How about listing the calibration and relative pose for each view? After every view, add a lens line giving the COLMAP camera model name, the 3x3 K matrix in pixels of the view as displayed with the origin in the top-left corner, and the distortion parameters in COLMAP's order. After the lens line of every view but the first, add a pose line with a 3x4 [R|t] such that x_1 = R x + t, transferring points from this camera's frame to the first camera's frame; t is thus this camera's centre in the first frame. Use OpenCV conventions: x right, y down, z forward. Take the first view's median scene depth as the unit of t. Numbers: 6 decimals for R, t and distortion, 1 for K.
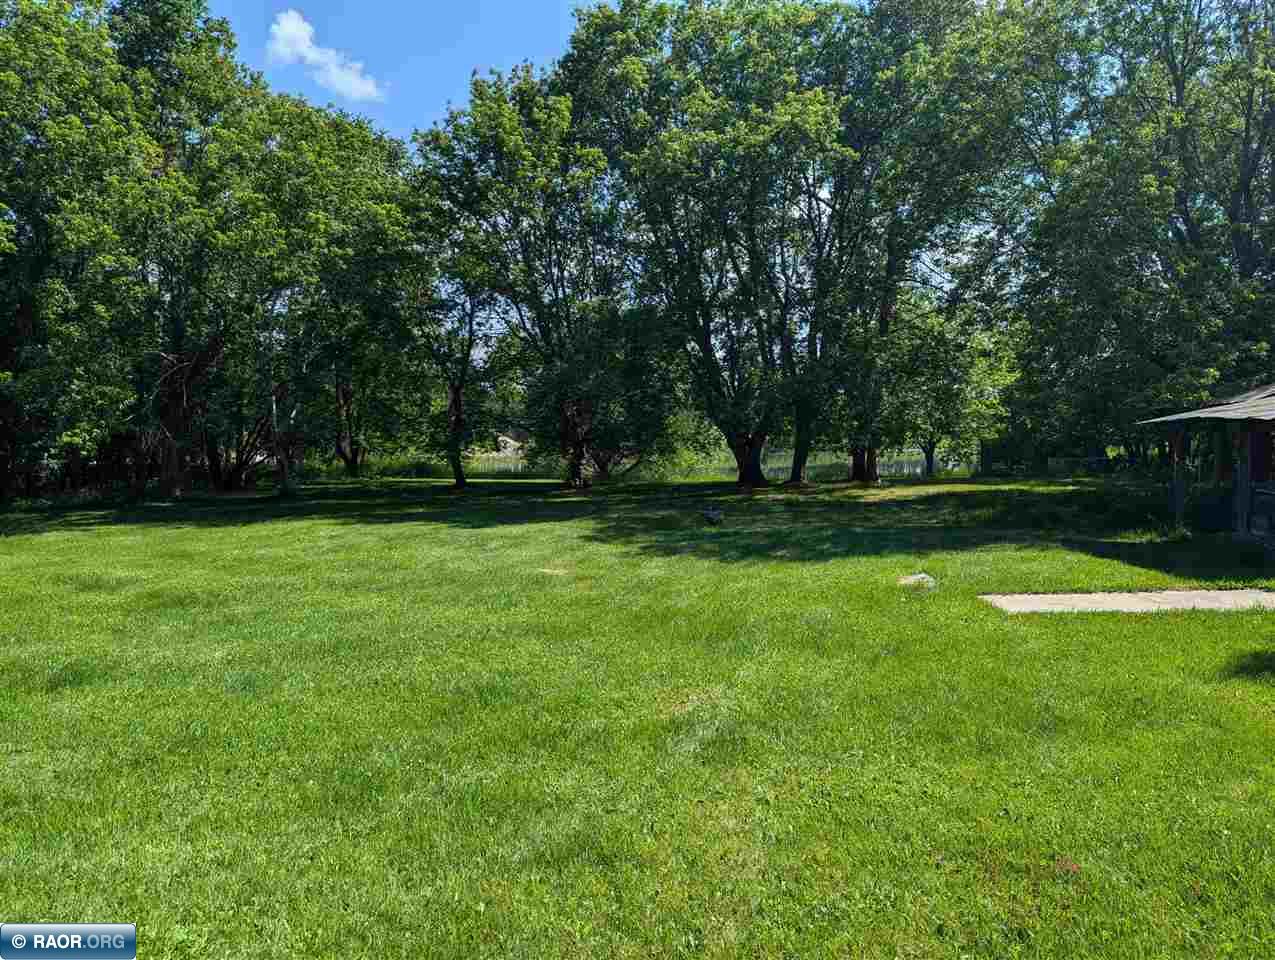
lens RADIAL K [[901.2, 0, 640.4], [0, 901.2, 478.9], [0, 0, 1]] dist [0.055402, -0.042733]
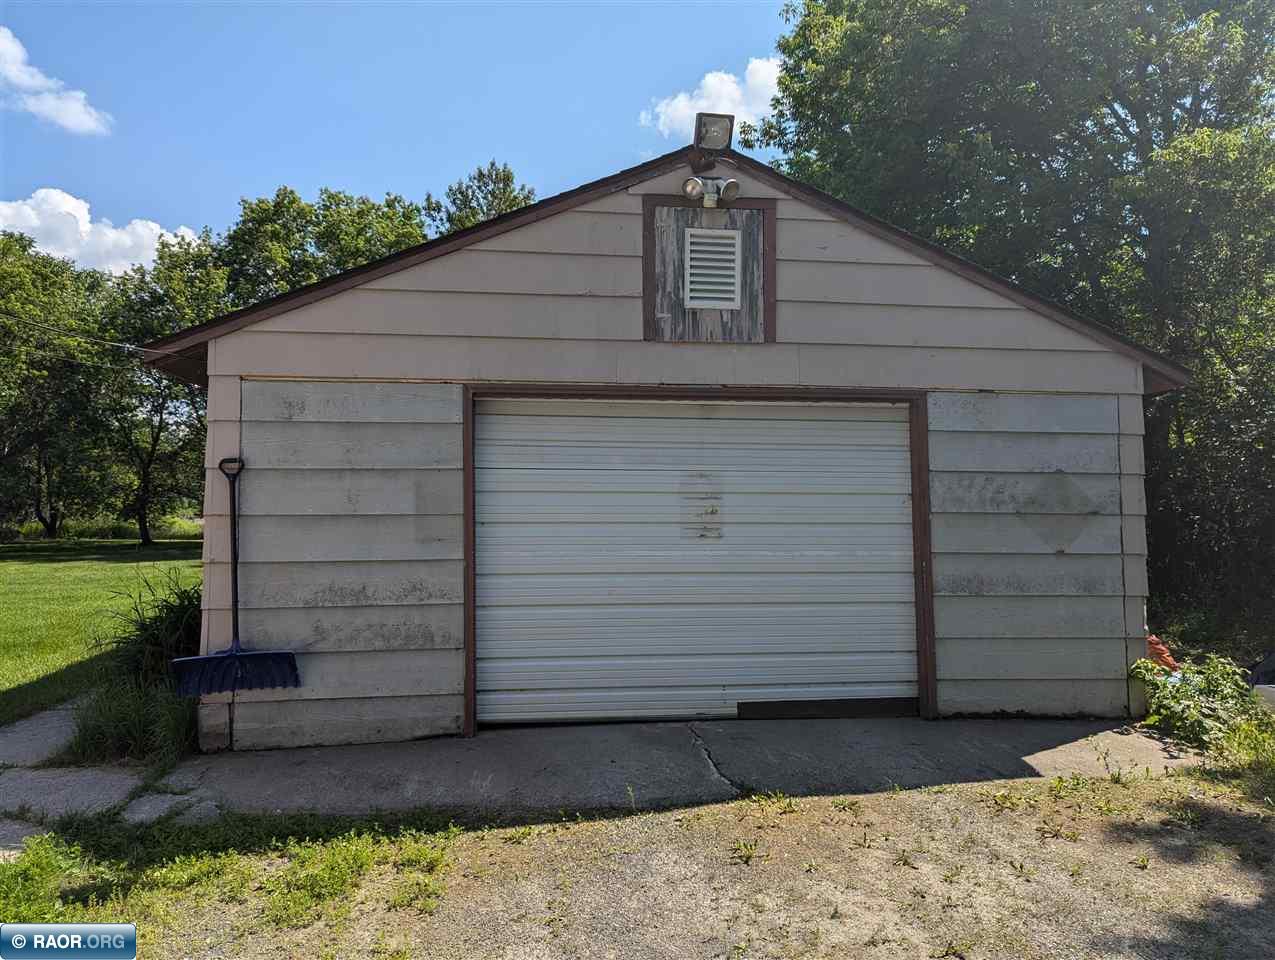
lens RADIAL K [[901.2, 0, 637.8], [0, 901.2, 486.4], [0, 0, 1]] dist [0.055402, -0.042733]
pose [[0.969576, 0.013529, 0.244418, 0.206082], [0.003127, 0.997706, -0.067626, 0.022078], [-0.244772, 0.066333, 0.967309, -0.534880]]
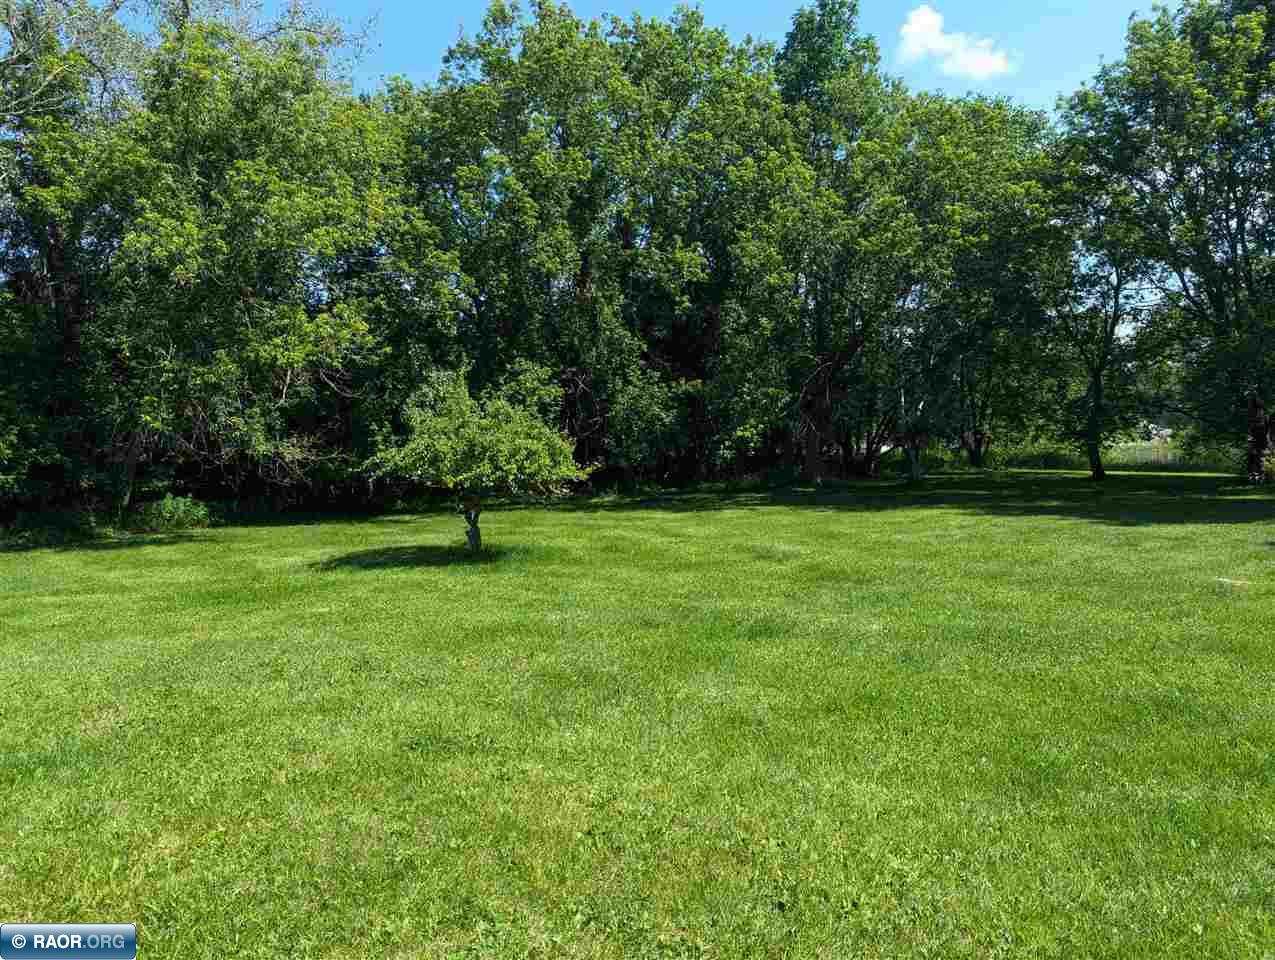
lens RADIAL K [[901.2, 0, 639.6], [0, 901.2, 485.1], [0, 0, 1]] dist [0.055402, -0.042733]
pose [[0.792522, 0.023189, -0.609402, -0.008617], [-0.012528, 0.999685, 0.021748, 0.000339], [0.609715, -0.009601, 0.792563, -0.011341]]
